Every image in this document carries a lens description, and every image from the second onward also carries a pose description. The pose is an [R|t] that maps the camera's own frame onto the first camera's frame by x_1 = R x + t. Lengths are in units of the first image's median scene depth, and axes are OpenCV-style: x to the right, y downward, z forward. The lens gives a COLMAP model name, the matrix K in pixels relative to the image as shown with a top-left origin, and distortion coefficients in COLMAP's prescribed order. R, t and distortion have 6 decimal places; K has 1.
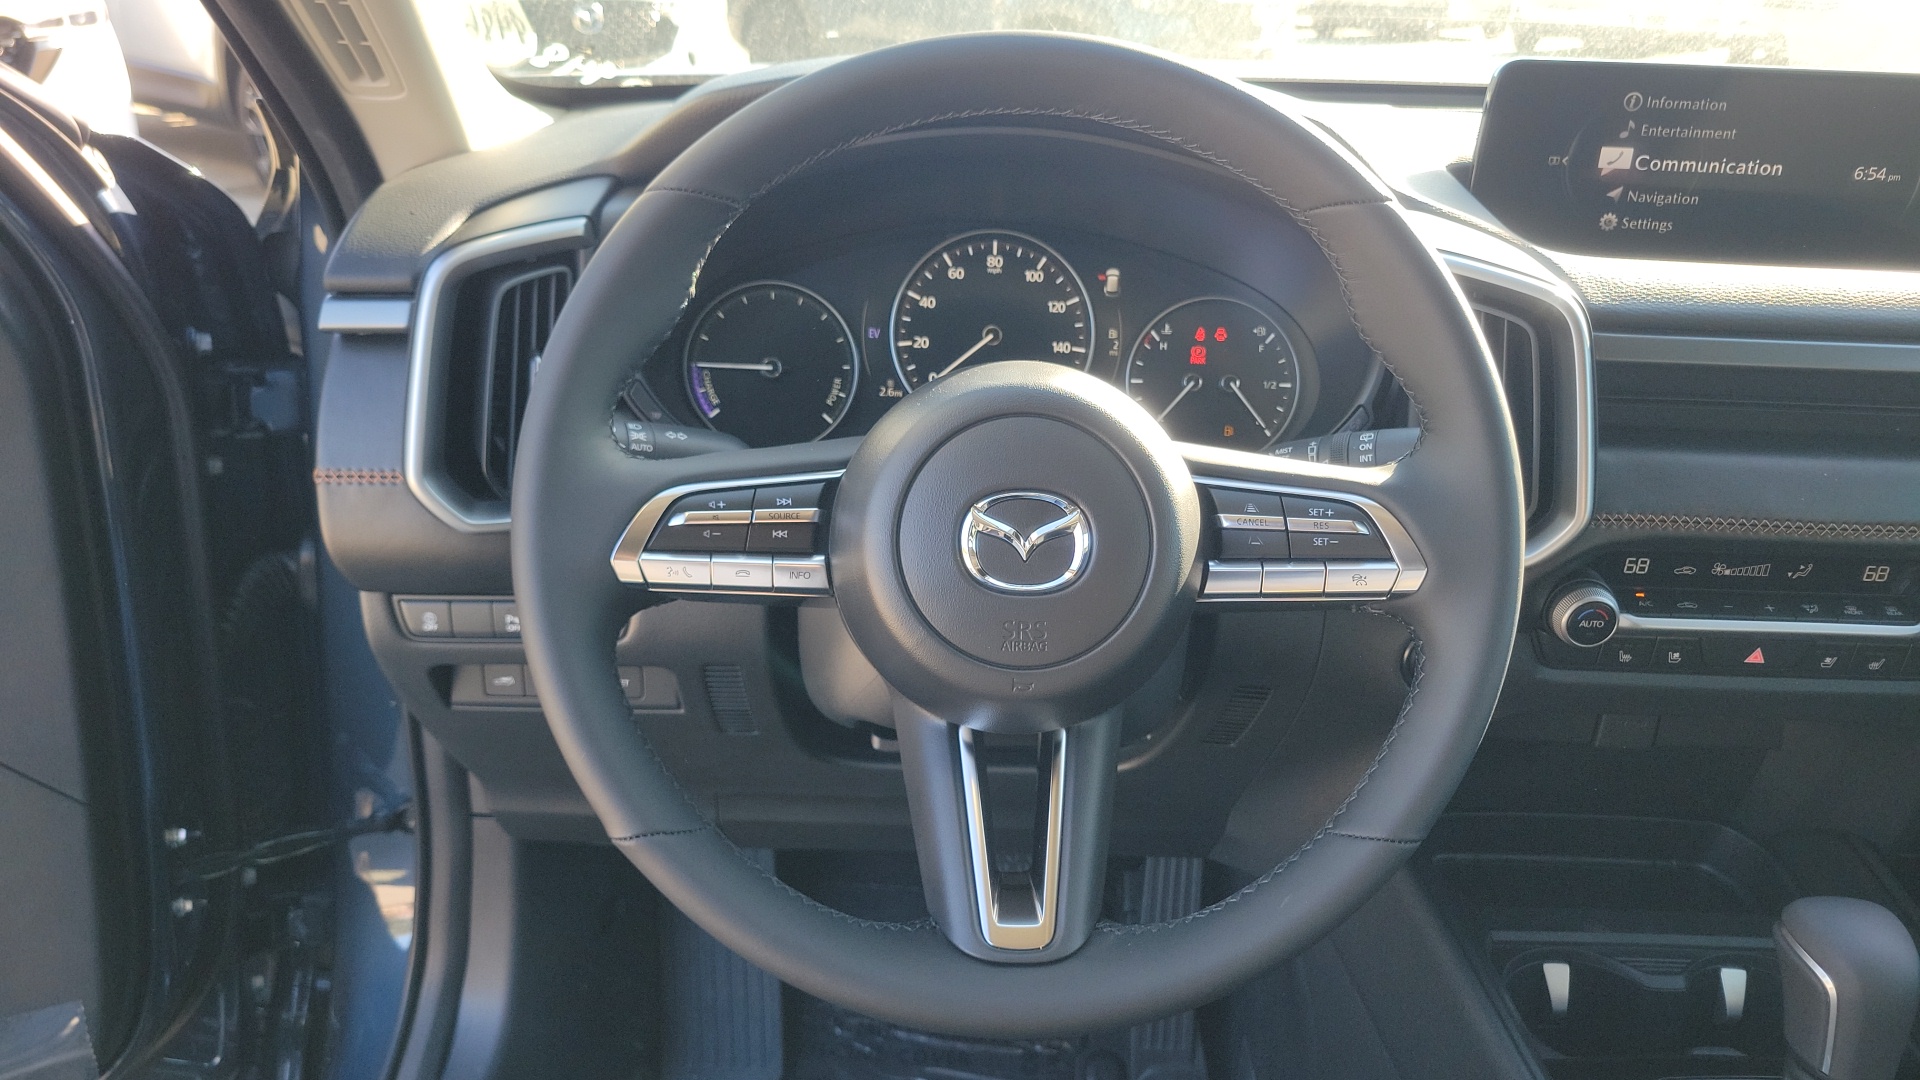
lens RADIAL K [[1469.6, 0, 950.8], [0, 1469.6, 530.2], [0, 0, 1]] dist [0.030846, -0.011034]
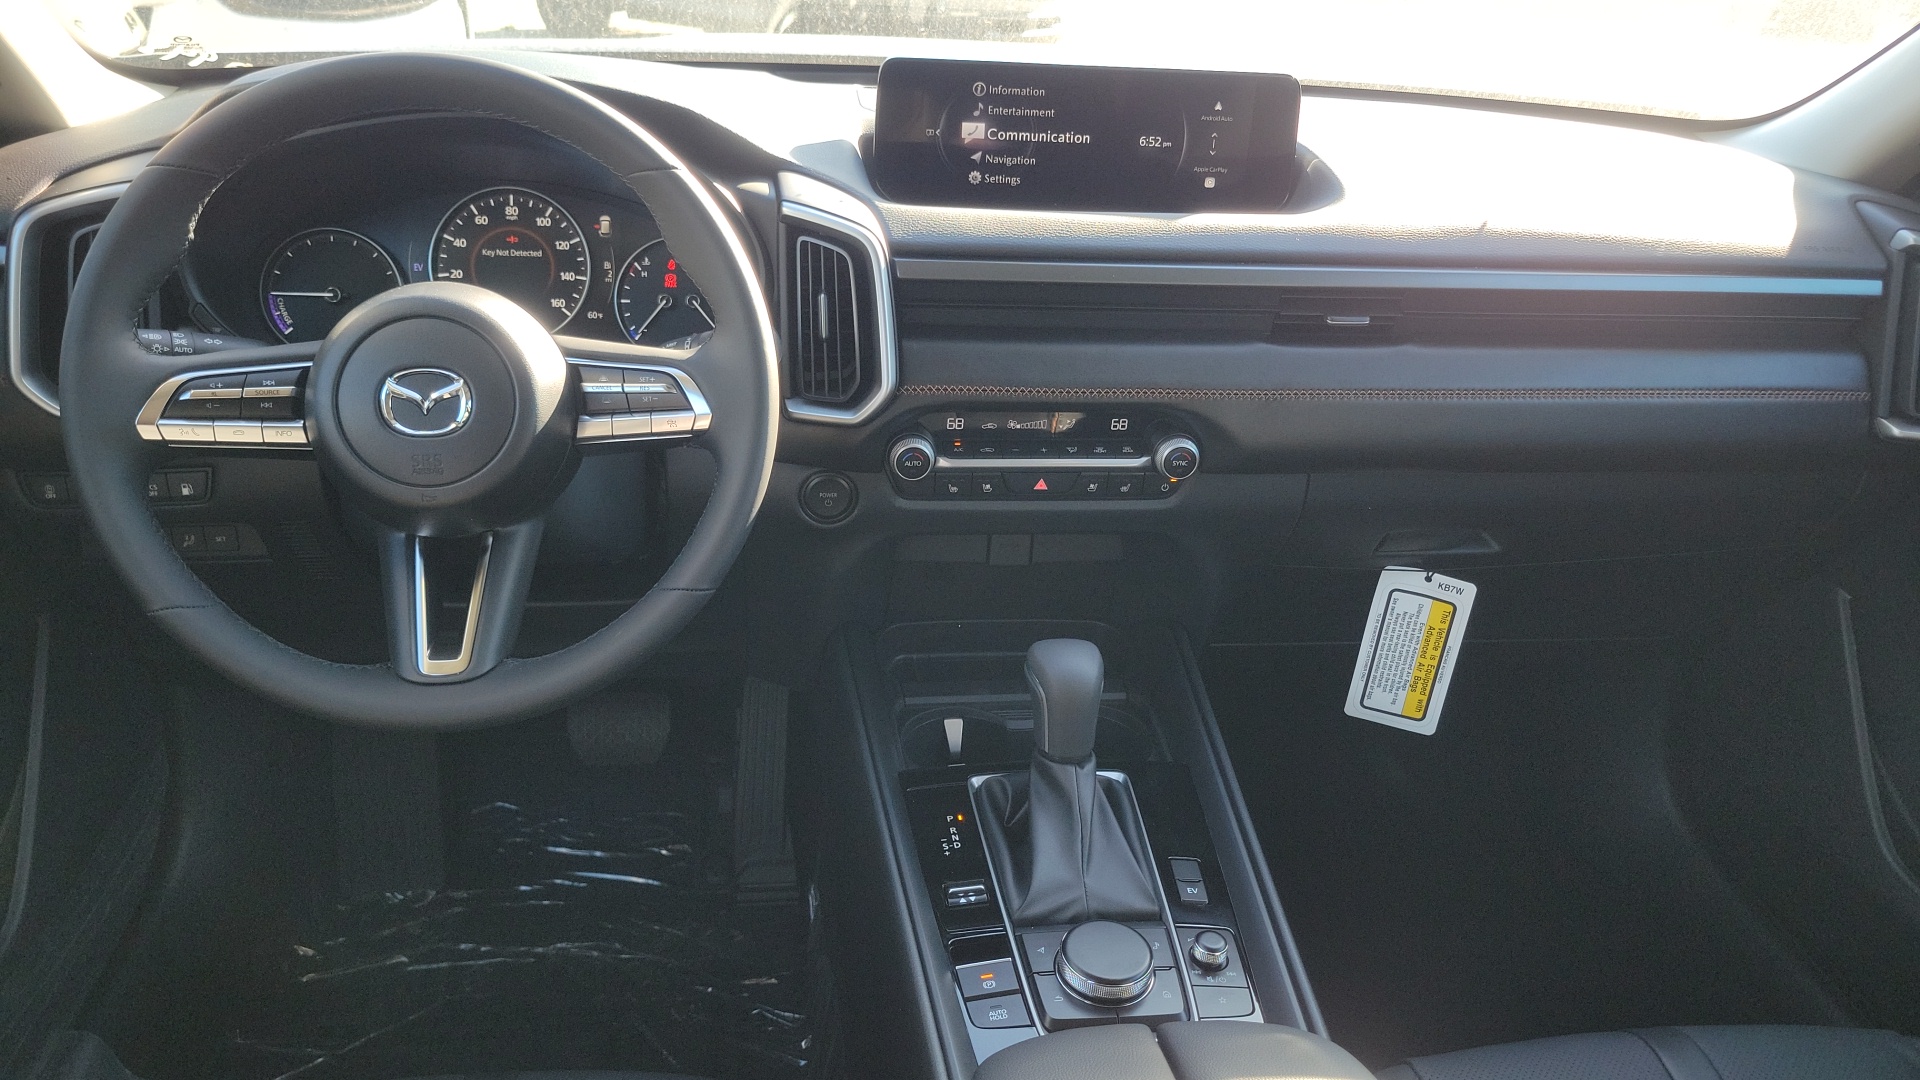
lens RADIAL K [[1469.6, 0, 965.1], [0, 1469.6, 547.7], [0, 0, 1]] dist [0.030846, -0.011034]
pose [[0.992907, -0.038433, 0.112514, 0.278000], [0.032739, 0.998109, 0.052023, 0.062811], [-0.114301, -0.047971, 0.992287, -0.371189]]
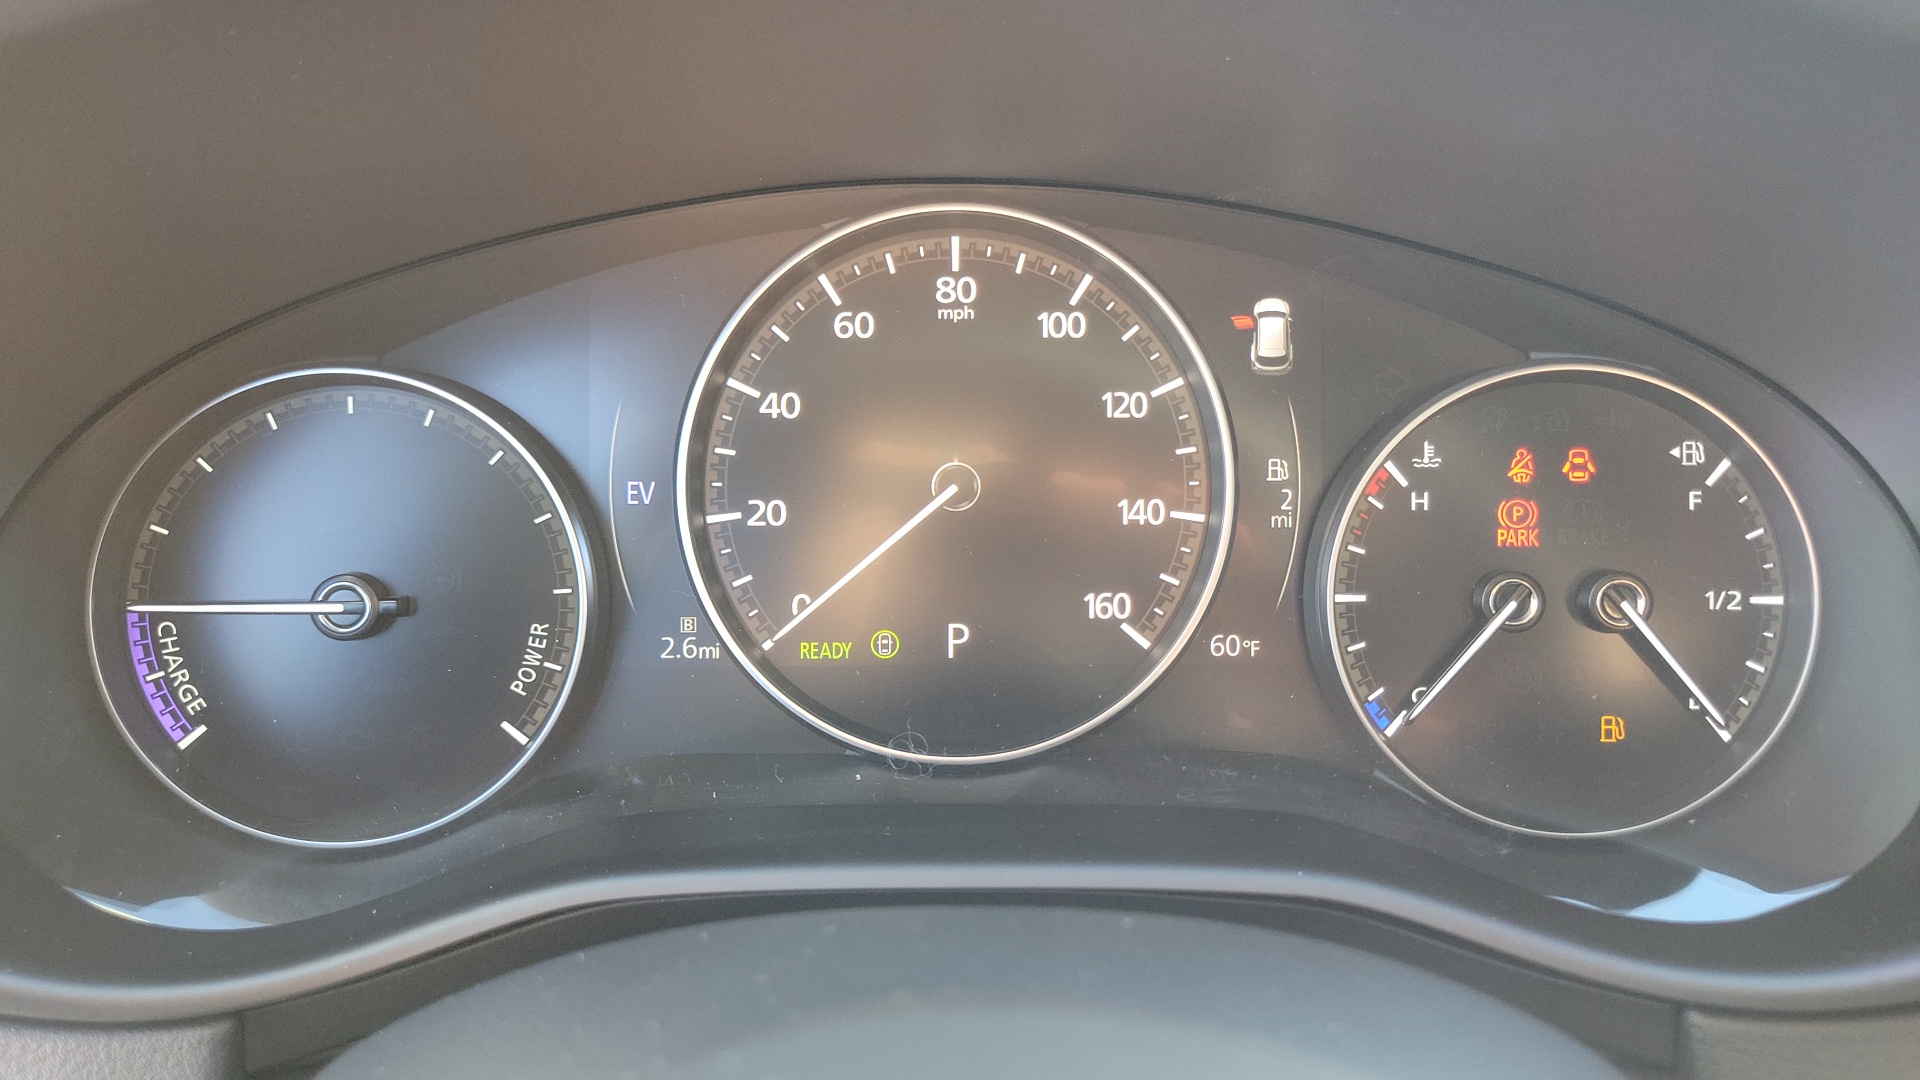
lens RADIAL K [[1469.6, 0, 966.6], [0, 1469.6, 535.5], [0, 0, 1]] dist [0.030846, -0.011034]
pose [[0.999281, -0.036136, -0.011444, 0.035537], [0.036092, 0.999340, -0.004103, -0.121411], [0.011585, 0.003687, 0.999926, 0.641333]]
